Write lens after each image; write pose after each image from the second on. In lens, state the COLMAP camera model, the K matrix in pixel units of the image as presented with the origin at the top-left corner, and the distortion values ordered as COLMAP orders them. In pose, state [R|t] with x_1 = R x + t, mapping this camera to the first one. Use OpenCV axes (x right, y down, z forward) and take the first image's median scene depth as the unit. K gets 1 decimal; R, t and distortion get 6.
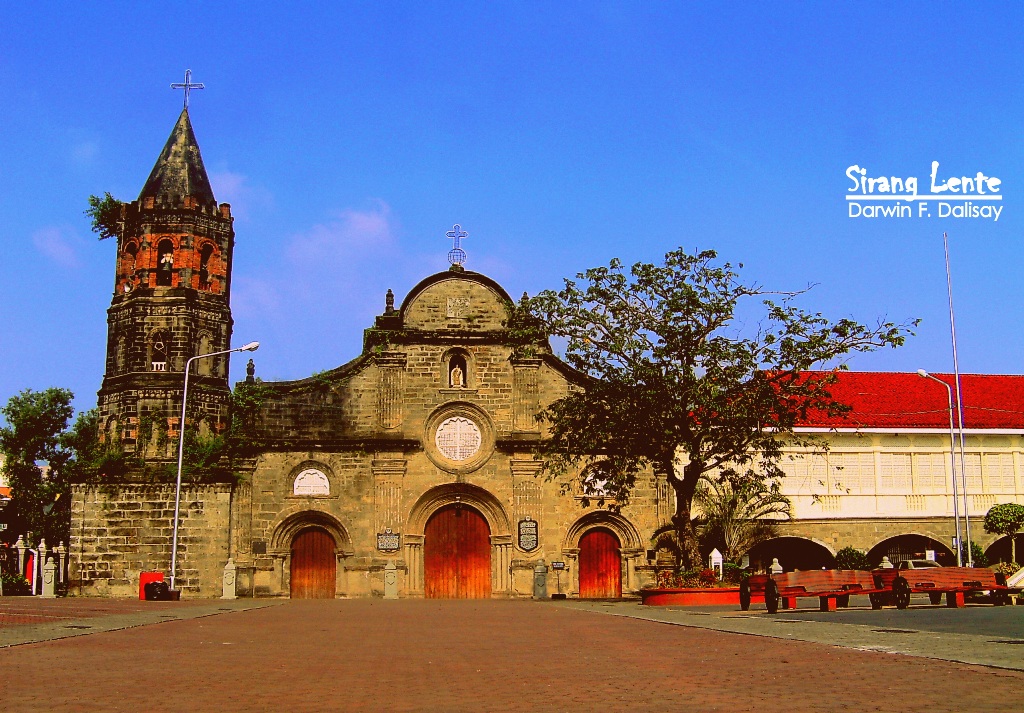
lens RADIAL K [[1122.8, 0, 535.4], [0, 1122.8, 392.8], [0, 0, 1]] dist [-0.130414, -0.000476]
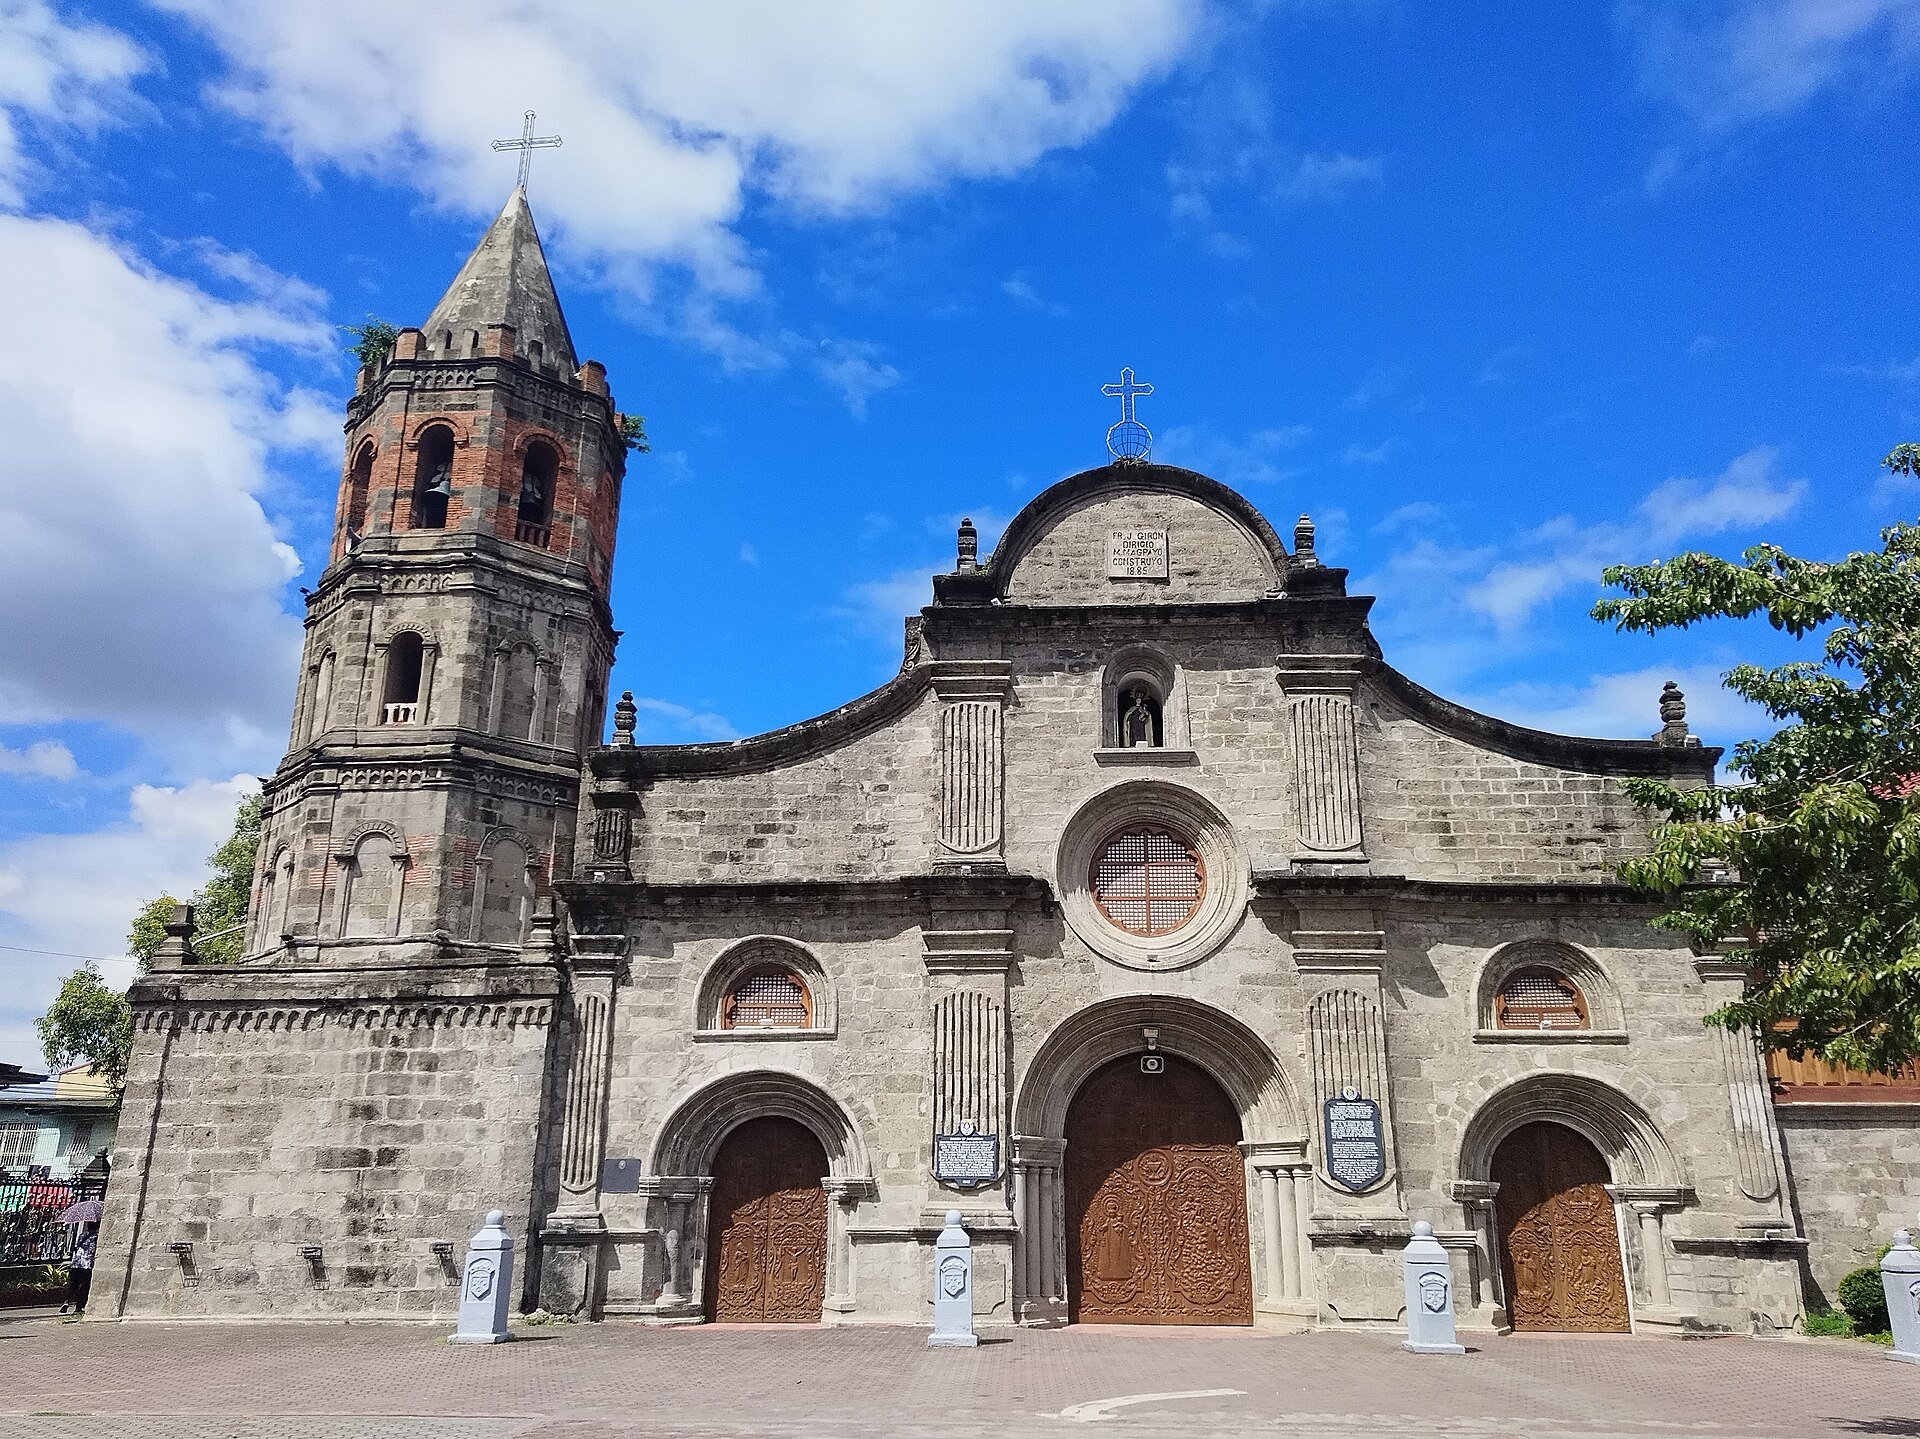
lens RADIAL K [[1400.6, 0, 981.6], [0, 1400.6, 764.6], [0, 0, 1]] dist [0.072362, -0.091536]
pose [[0.988145, -0.031754, -0.150202, -0.052076], [0.013385, 0.992470, -0.121757, 0.060202], [0.152937, 0.118303, 0.981129, 0.521463]]
